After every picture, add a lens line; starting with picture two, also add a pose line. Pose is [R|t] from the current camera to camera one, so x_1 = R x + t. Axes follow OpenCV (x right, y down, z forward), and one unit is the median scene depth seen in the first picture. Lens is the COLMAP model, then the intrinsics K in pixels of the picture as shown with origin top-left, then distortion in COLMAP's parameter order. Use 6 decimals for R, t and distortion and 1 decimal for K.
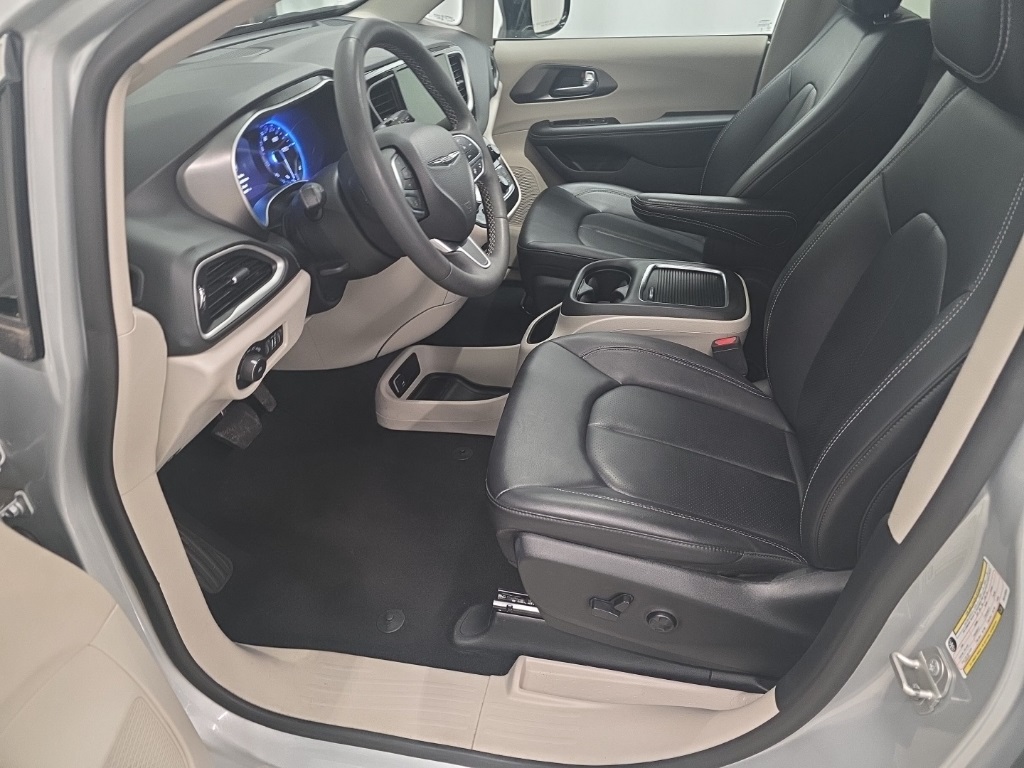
lens RADIAL K [[670.9, 0, 514.5], [0, 670.9, 379.9], [0, 0, 1]] dist [0.061972, -0.061156]
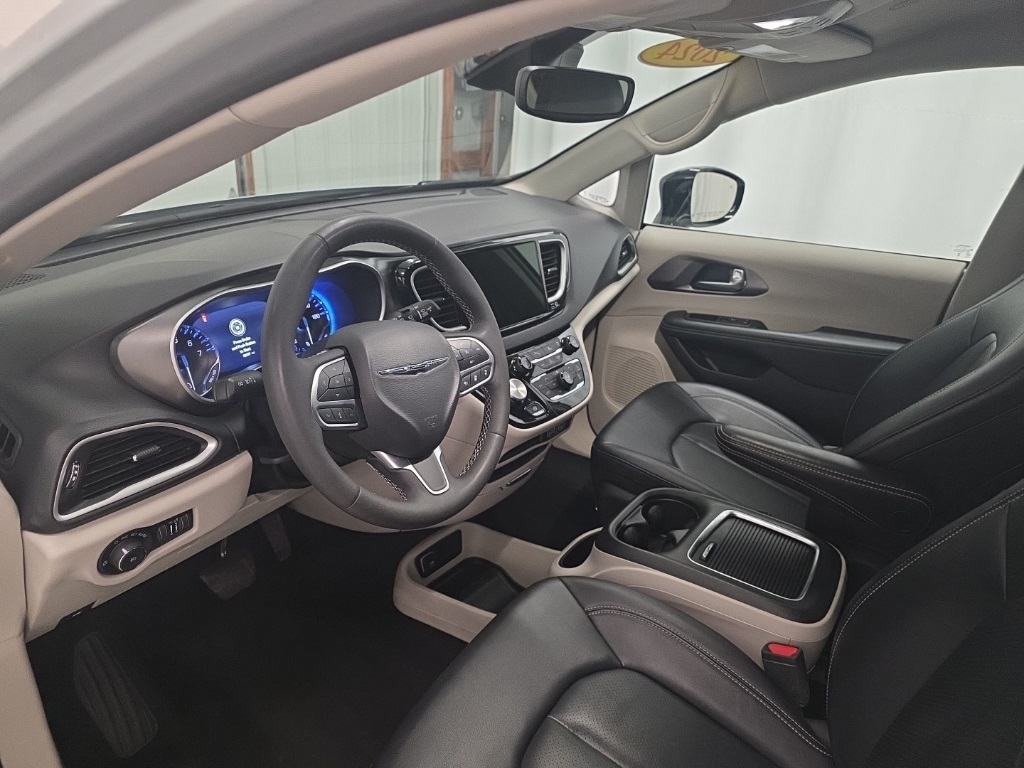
lens RADIAL K [[670.9, 0, 514.5], [0, 670.9, 379.9], [0, 0, 1]] dist [0.061972, -0.061156]
pose [[0.930305, 0.197946, -0.308788, 0.182576], [-0.253413, 0.955507, -0.150955, -0.132951], [0.265169, 0.218685, 0.939075, 0.137047]]
